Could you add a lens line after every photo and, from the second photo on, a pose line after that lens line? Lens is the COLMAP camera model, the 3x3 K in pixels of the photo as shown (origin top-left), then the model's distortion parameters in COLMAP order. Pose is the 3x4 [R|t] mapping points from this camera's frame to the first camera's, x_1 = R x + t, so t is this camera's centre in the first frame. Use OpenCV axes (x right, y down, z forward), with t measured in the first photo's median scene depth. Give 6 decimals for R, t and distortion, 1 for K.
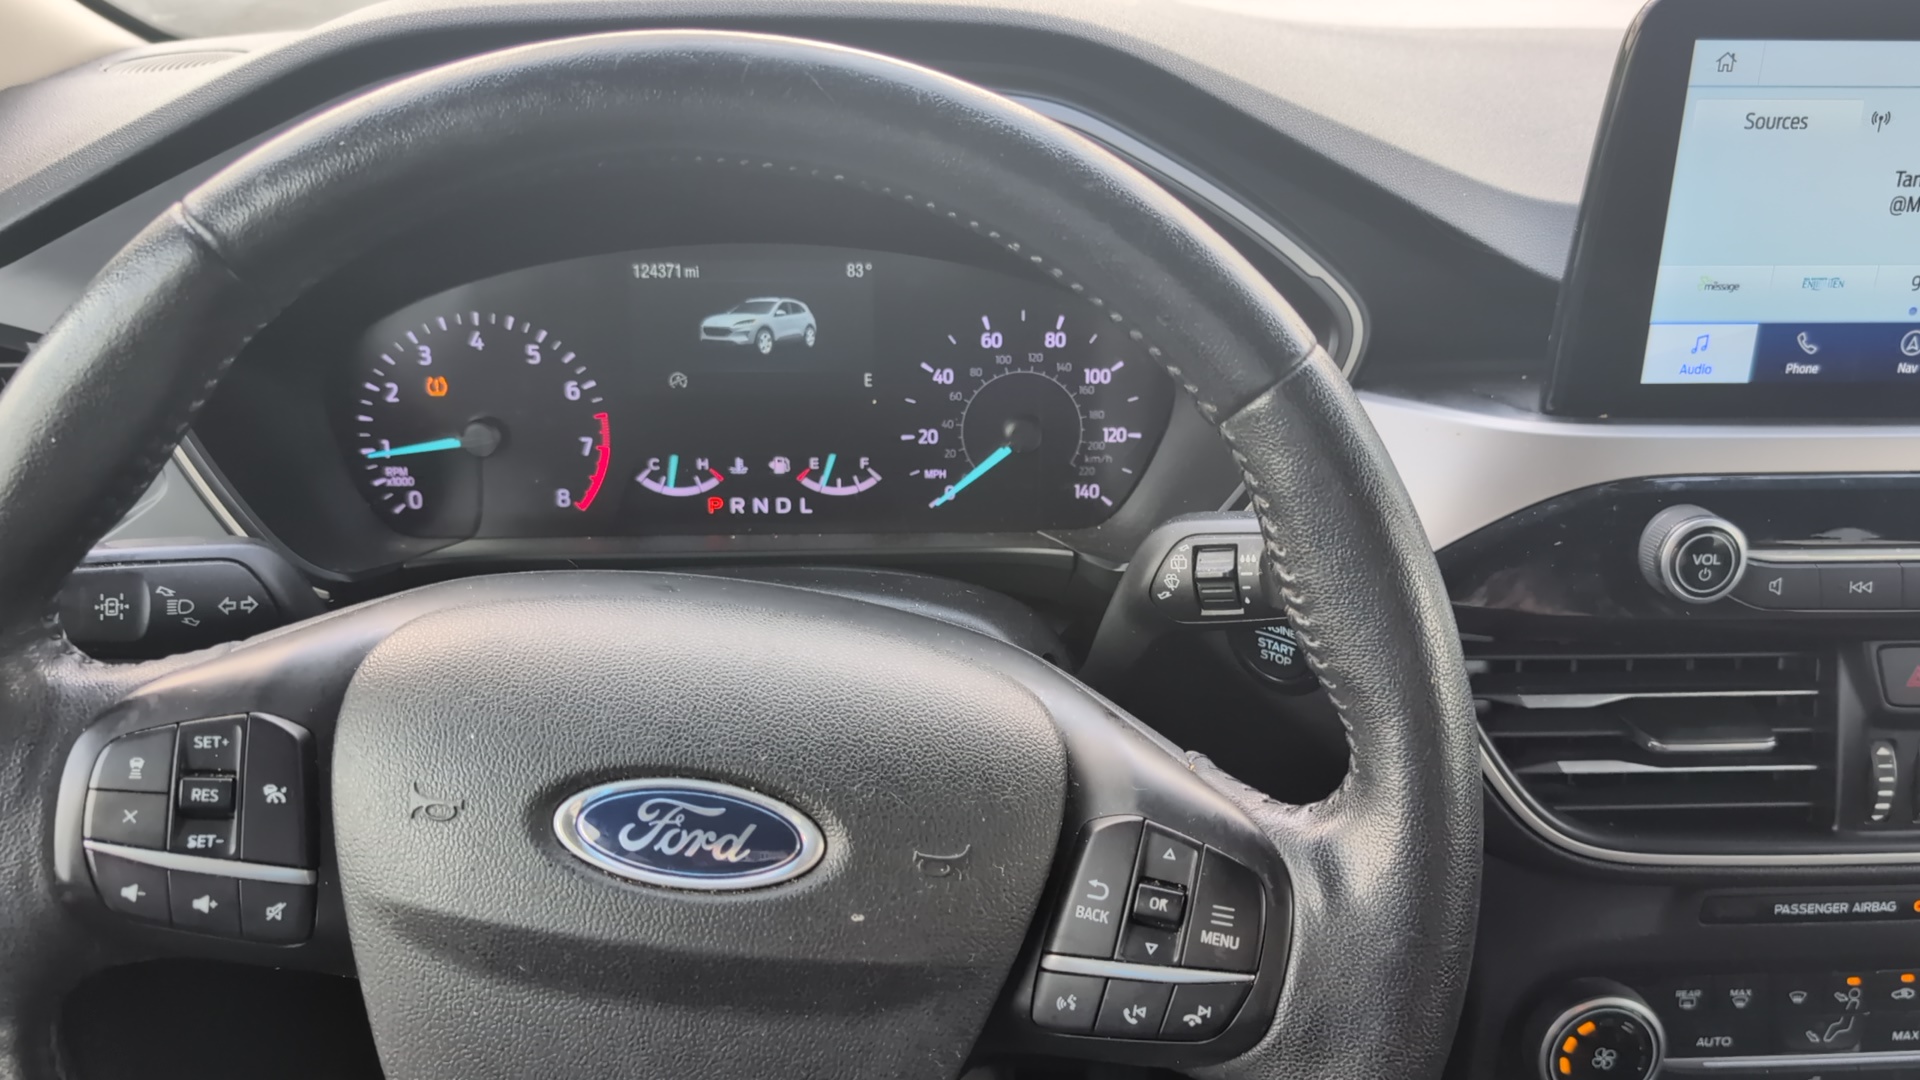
lens RADIAL K [[1652.7, 0, 972.3], [0, 1652.7, 551.9], [0, 0, 1]] dist [0.061097, -0.106391]
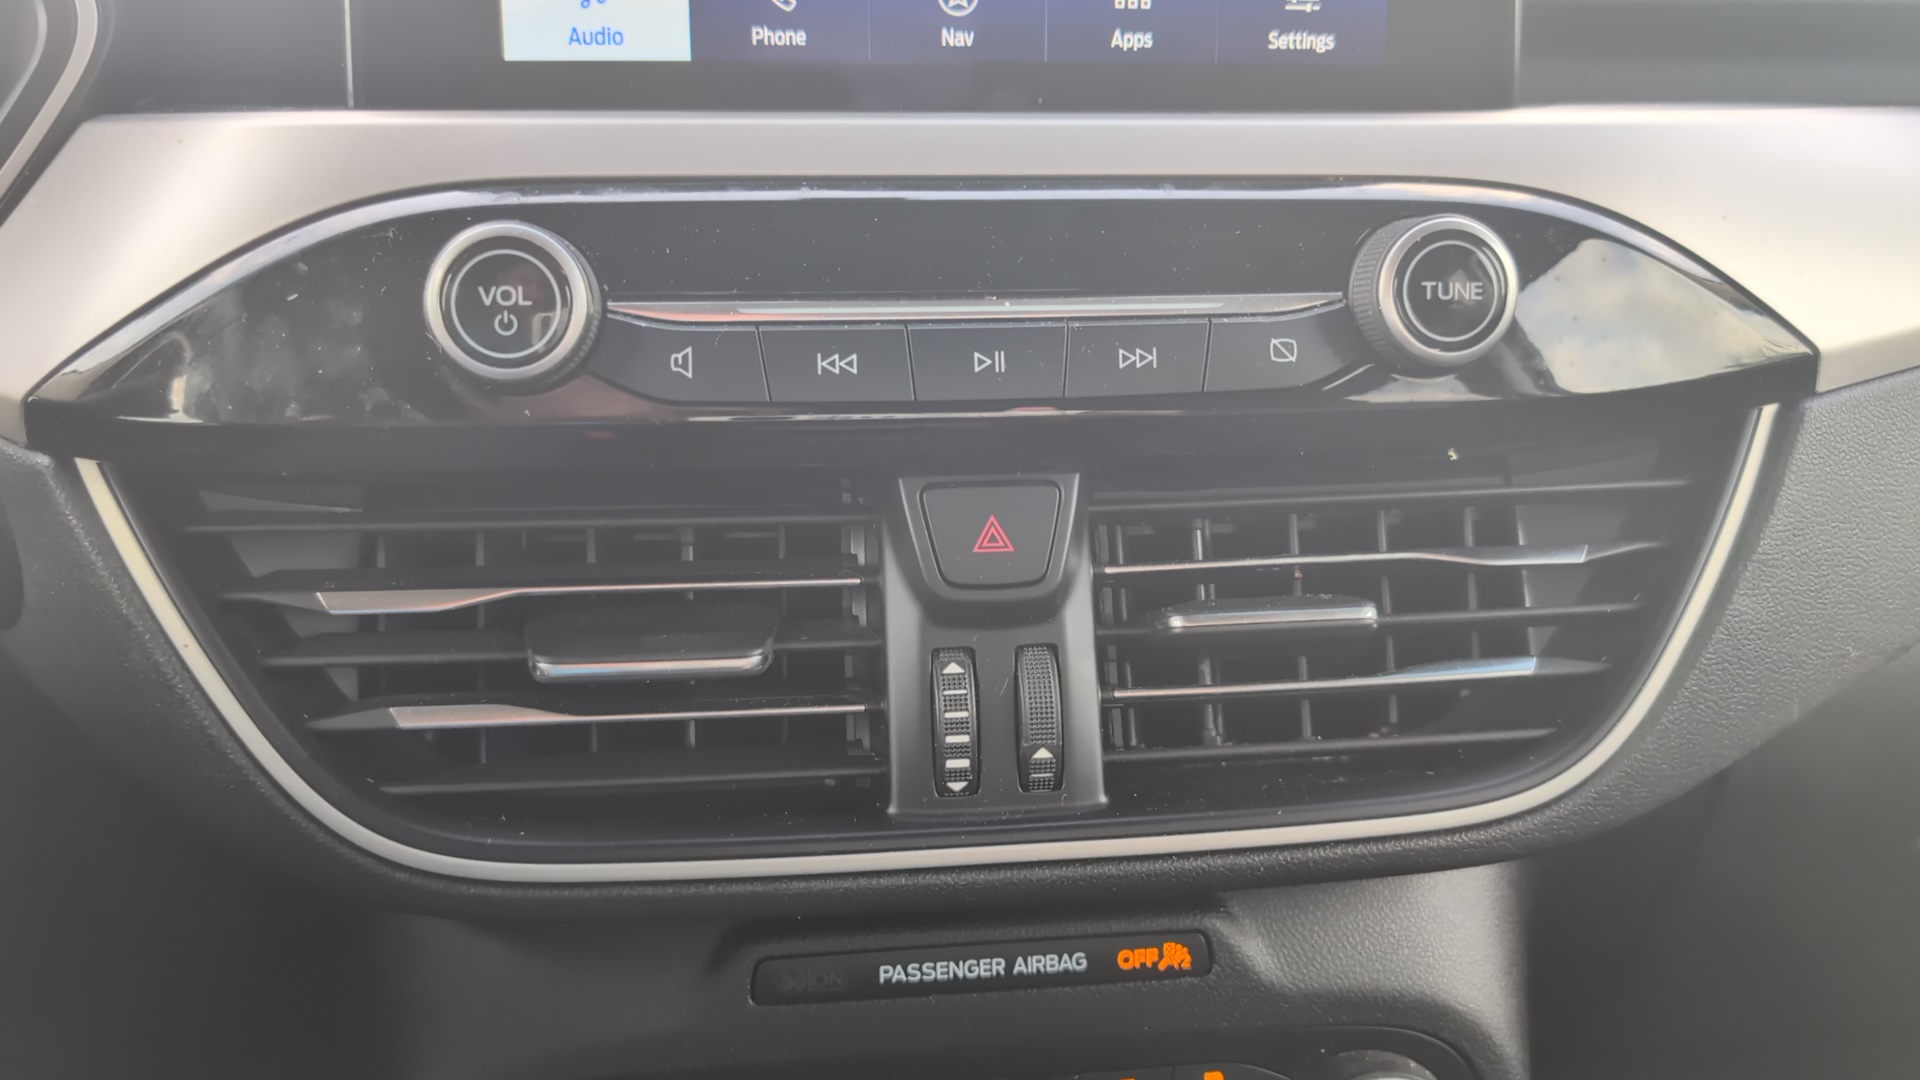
lens RADIAL K [[1652.7, 0, 954.3], [0, 1652.7, 544.5], [0, 0, 1]] dist [0.061097, -0.106391]
pose [[0.998251, -0.029677, 0.051136, 0.680854], [0.036654, 0.989273, -0.141408, 0.207920], [-0.046390, 0.143035, 0.988630, 0.552299]]
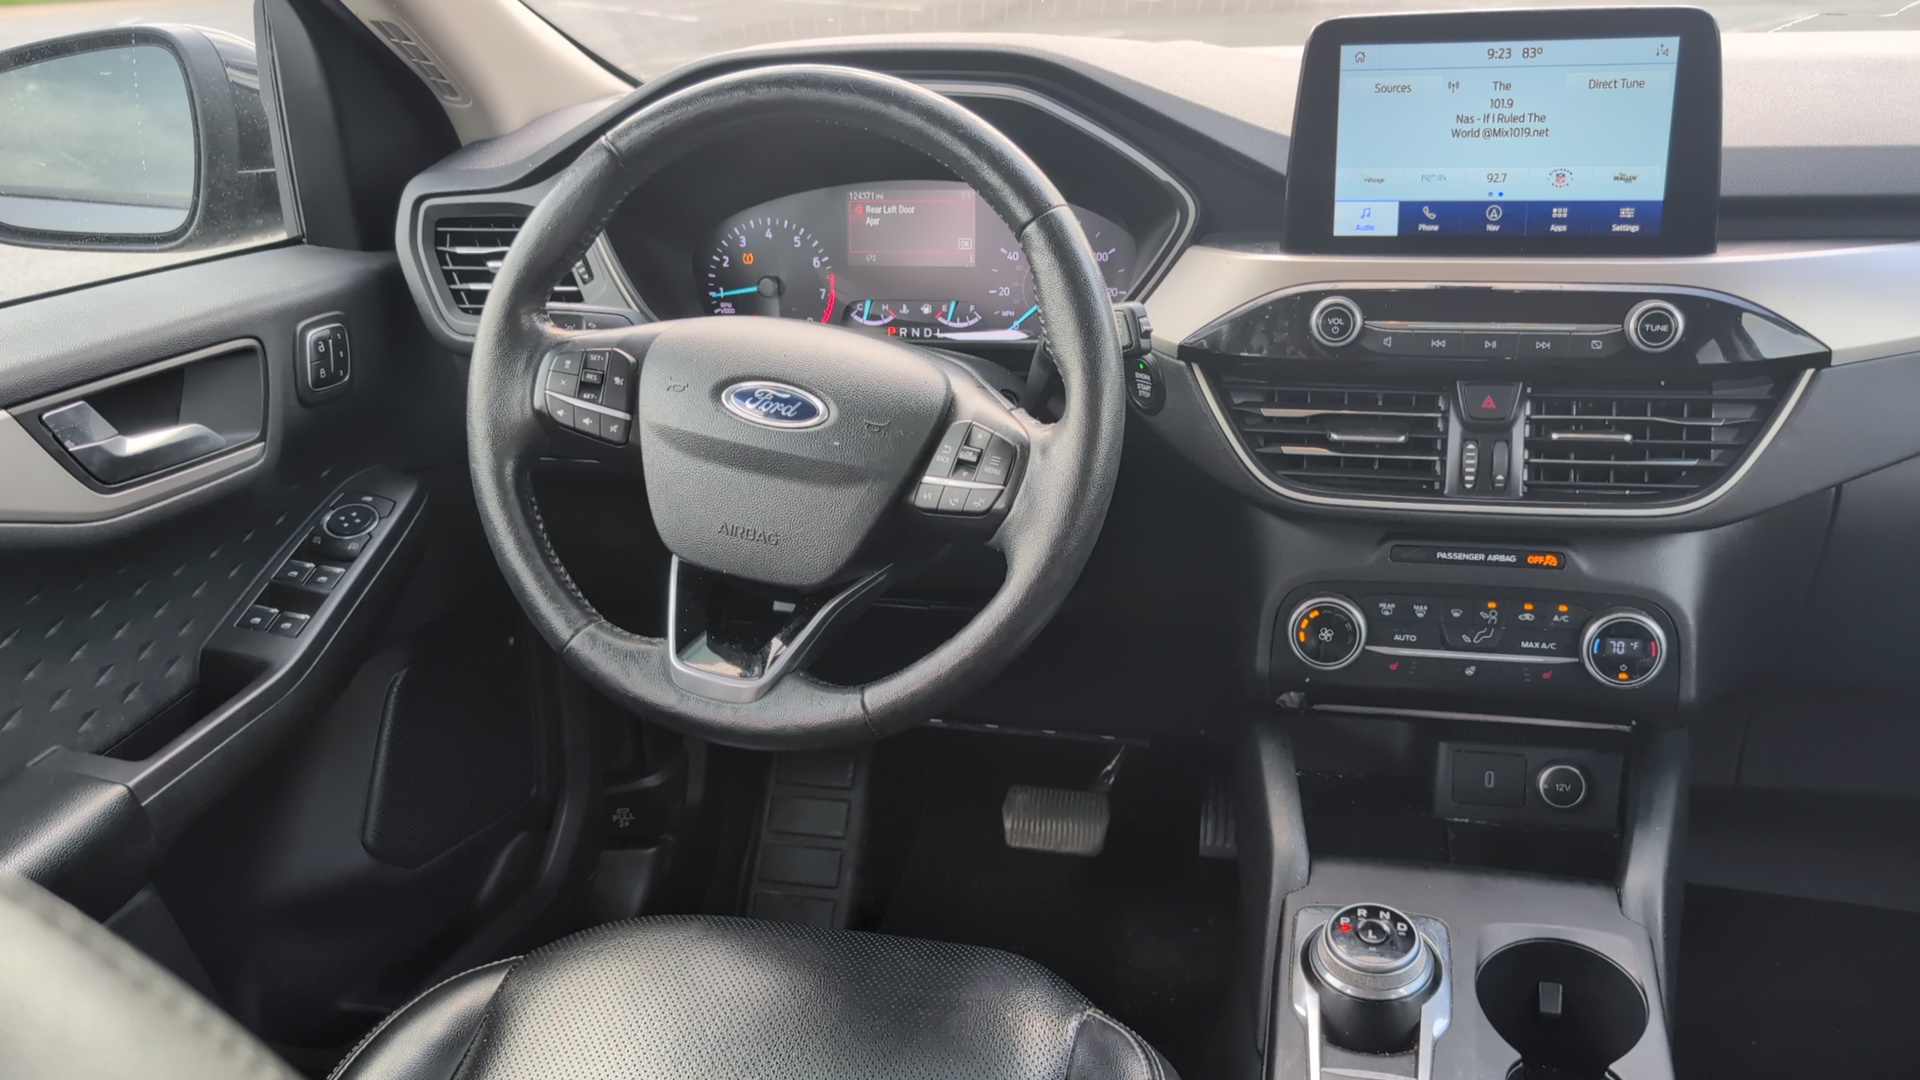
lens RADIAL K [[1652.7, 0, 976.9], [0, 1652.7, 536.7], [0, 0, 1]] dist [0.061097, -0.106391]
pose [[0.954553, 0.051786, -0.293508, 0.745868], [-0.071028, 0.995942, -0.055275, 0.454049], [0.289454, 0.073611, 0.954357, -1.045308]]
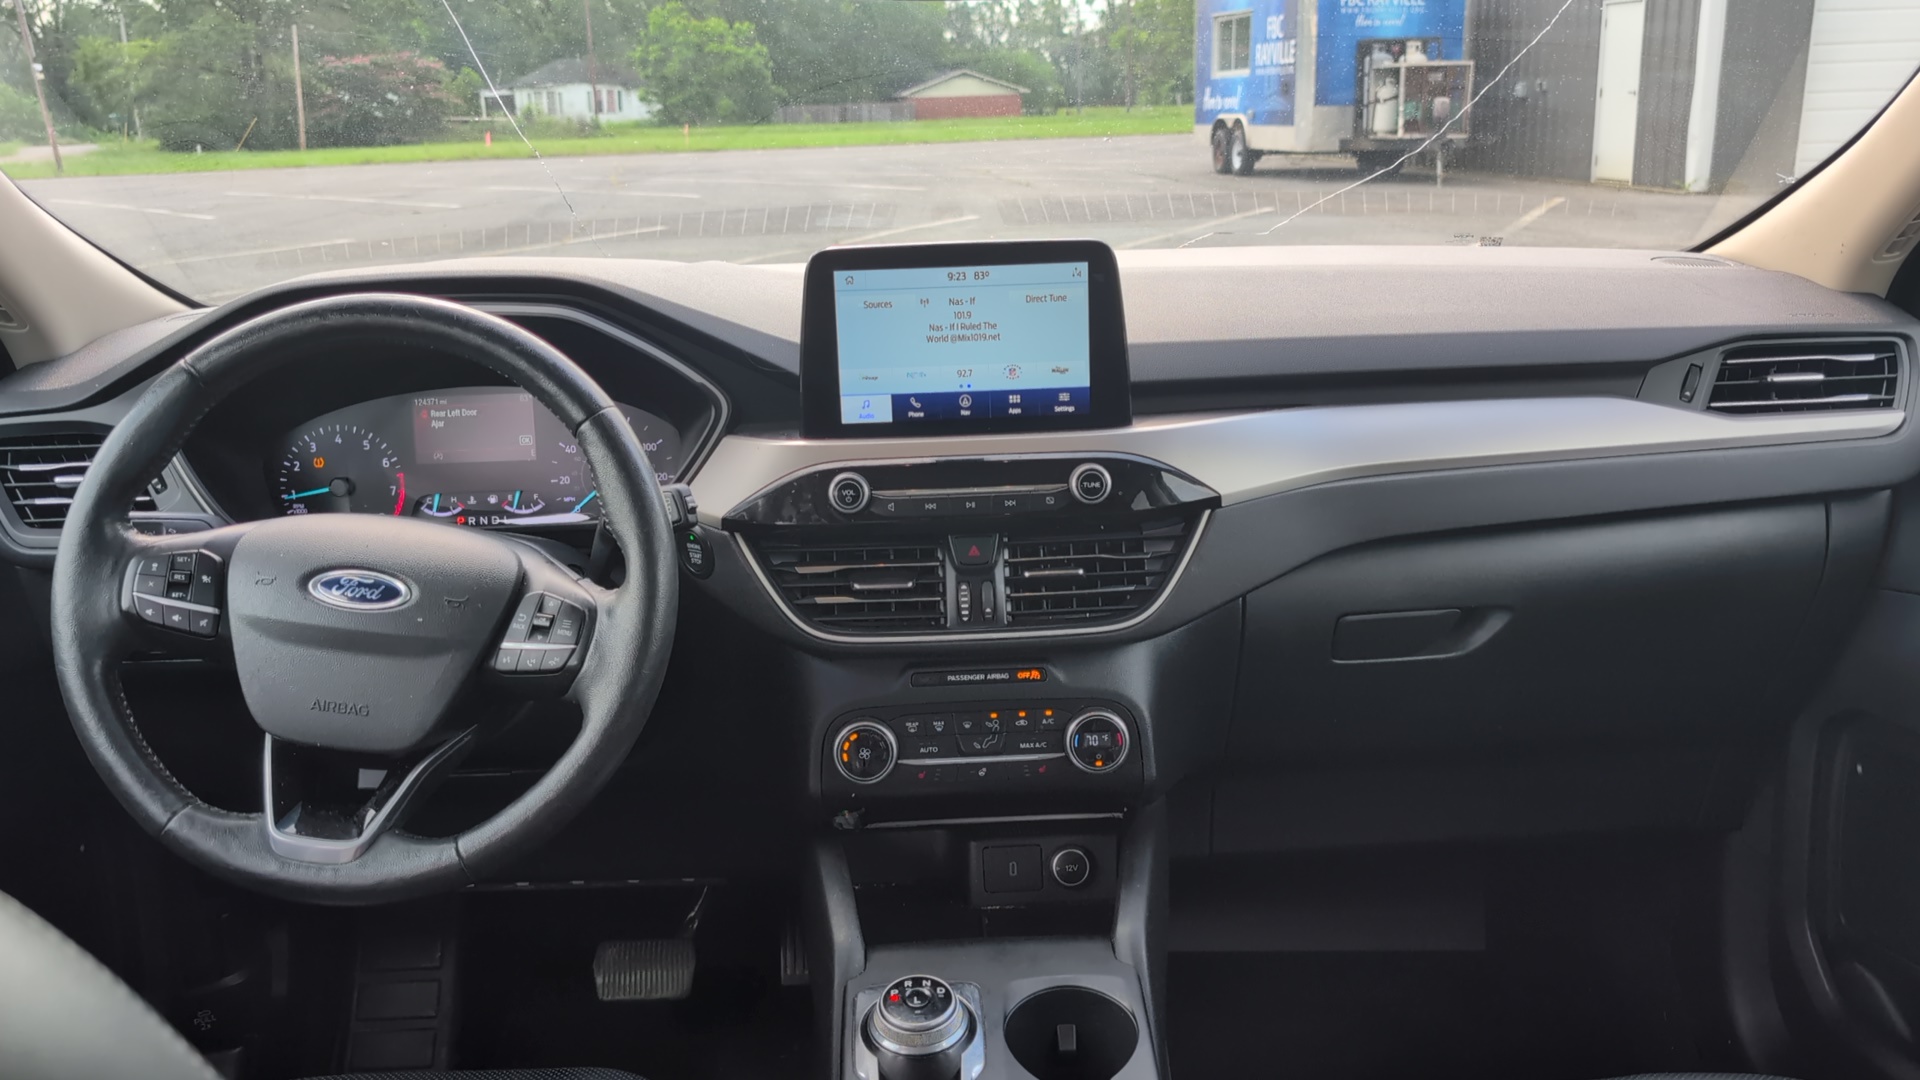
lens RADIAL K [[1652.7, 0, 976.5], [0, 1652.7, 548.9], [0, 0, 1]] dist [0.061097, -0.106391]
pose [[0.998334, -0.037622, -0.043753, 0.863897], [0.030171, 0.986662, -0.159962, 0.541054], [0.049187, 0.158376, 0.986153, -1.451481]]
